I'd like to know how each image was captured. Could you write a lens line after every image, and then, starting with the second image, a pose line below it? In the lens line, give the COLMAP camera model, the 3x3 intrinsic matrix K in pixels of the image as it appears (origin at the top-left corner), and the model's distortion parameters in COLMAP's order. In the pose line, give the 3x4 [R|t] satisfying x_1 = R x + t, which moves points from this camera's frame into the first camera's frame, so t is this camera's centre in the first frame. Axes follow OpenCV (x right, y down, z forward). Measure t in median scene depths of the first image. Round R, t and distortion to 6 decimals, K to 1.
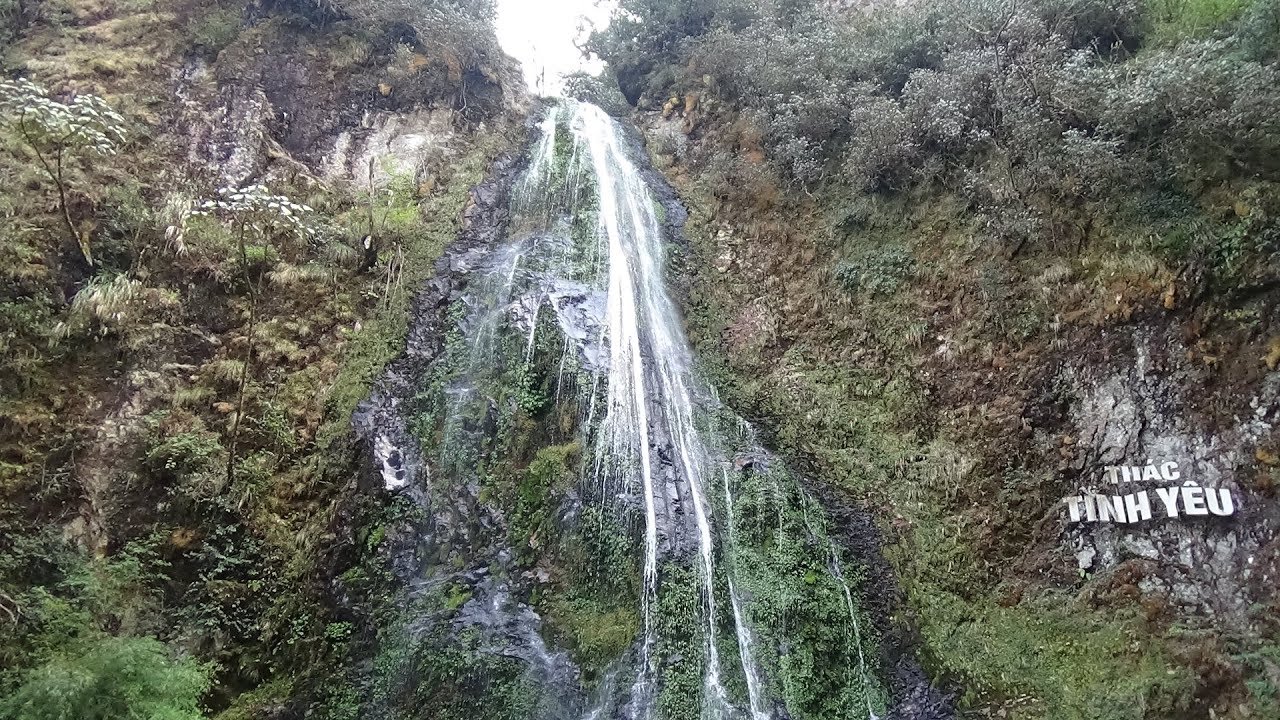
lens RADIAL K [[939.9, 0, 640.0], [0, 939.9, 360.0], [0, 0, 1]] dist [0.006757, -0.006181]
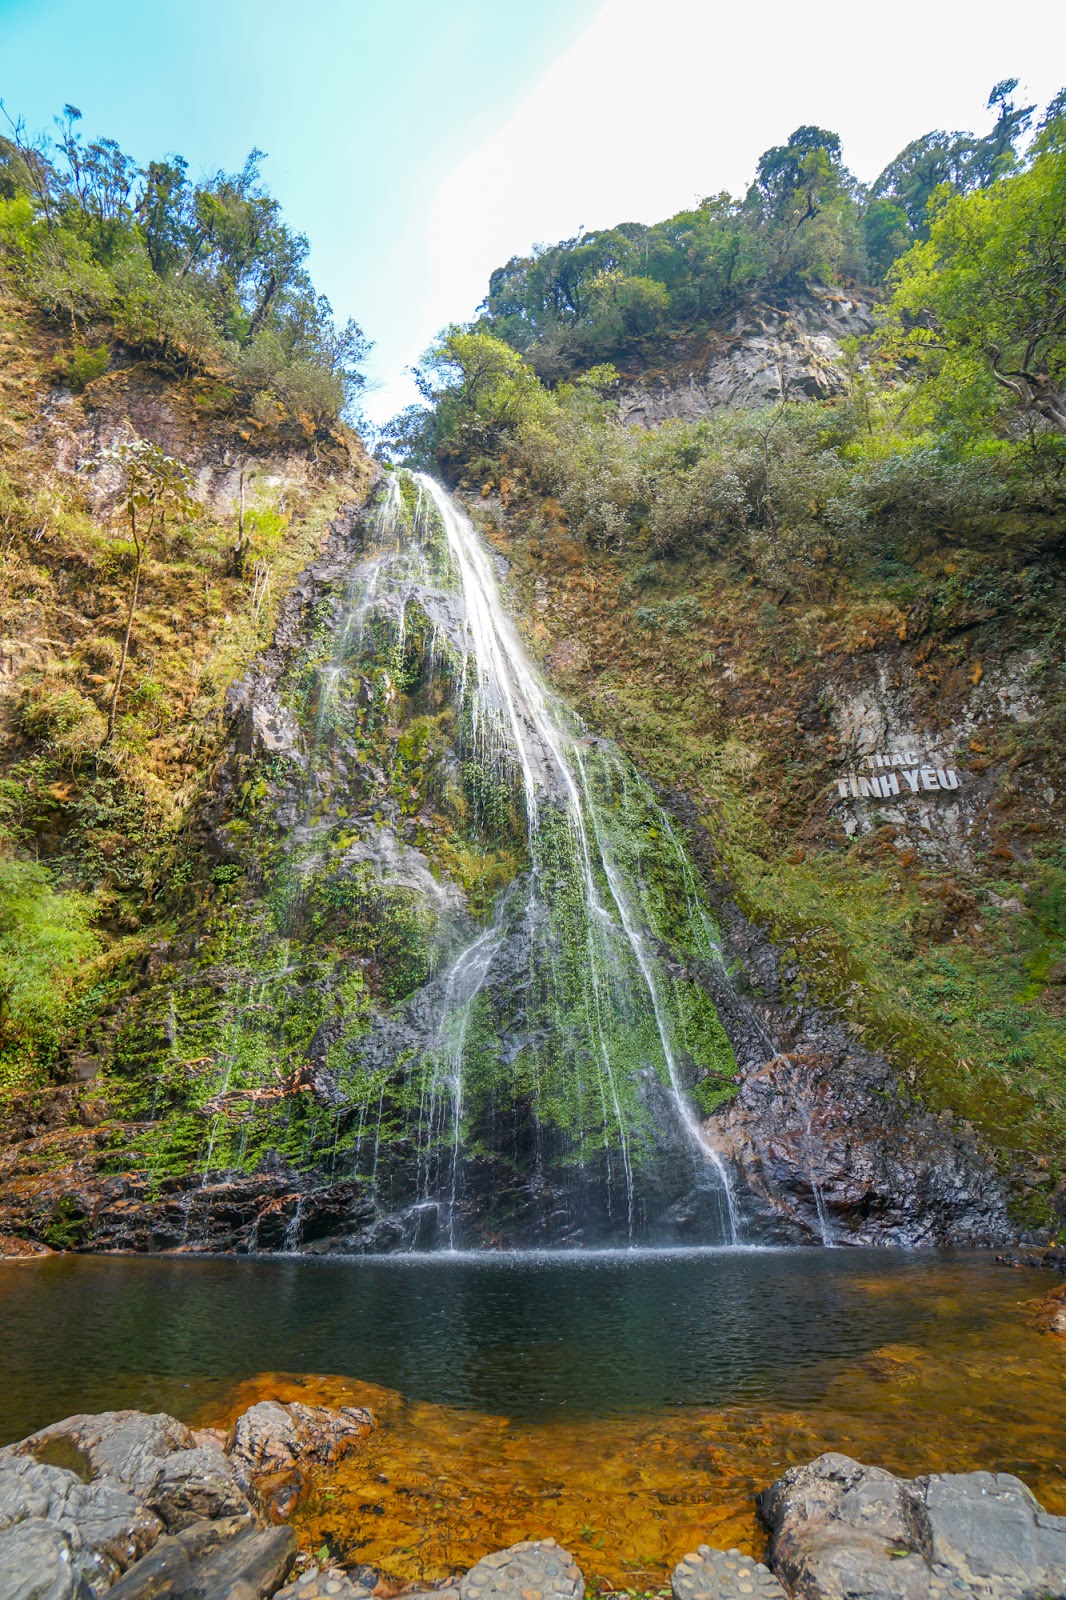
lens RADIAL K [[710.7, 0, 518.5], [0, 710.7, 801.1], [0, 0, 1]] dist [-0.049394, 0.000555]
pose [[0.980690, 0.020251, 0.194518, -0.141556], [-0.022773, 0.999683, 0.010737, 0.174196], [-0.194239, -0.014960, 0.980840, 0.165343]]
